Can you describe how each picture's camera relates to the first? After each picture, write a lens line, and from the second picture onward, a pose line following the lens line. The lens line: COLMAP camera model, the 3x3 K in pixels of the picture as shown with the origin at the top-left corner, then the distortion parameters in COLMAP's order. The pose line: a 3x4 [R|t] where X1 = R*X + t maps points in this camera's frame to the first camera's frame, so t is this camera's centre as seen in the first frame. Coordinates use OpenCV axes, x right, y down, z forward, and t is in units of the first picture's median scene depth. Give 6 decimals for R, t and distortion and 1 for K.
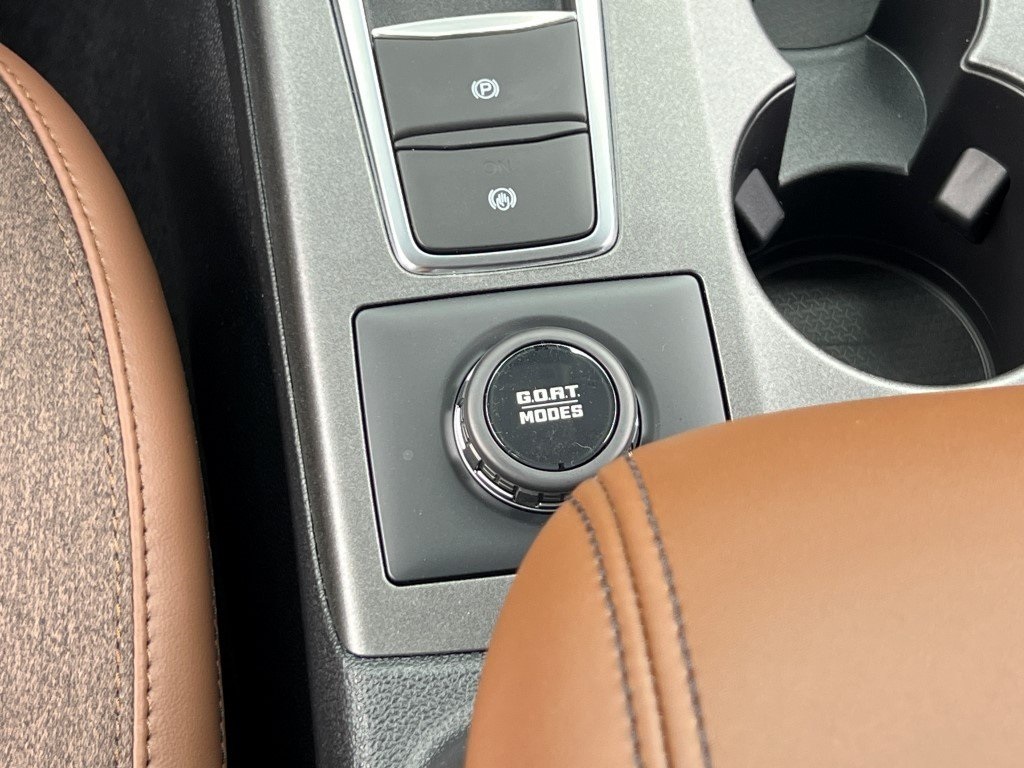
lens RADIAL K [[2099.2, 0, 510.0], [0, 2099.2, 388.3], [0, 0, 1]] dist [0.206480, 0.000000]
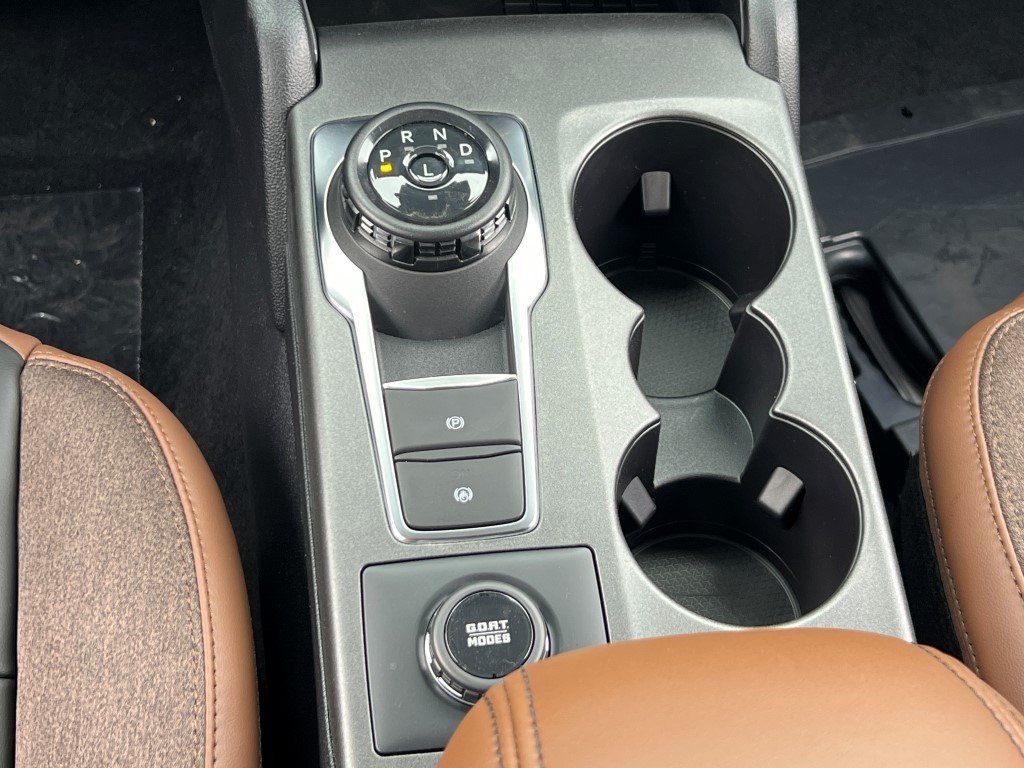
lens RADIAL K [[1530.7, 0, 515.8], [0, 1530.7, 378.9], [0, 0, 1]] dist [0.091261, 0.000000]
pose [[0.999804, 0.019783, -0.000747, 0.033536], [-0.019663, 0.987925, -0.153683, -0.003479], [-0.002302, 0.153667, 0.988120, -0.107266]]
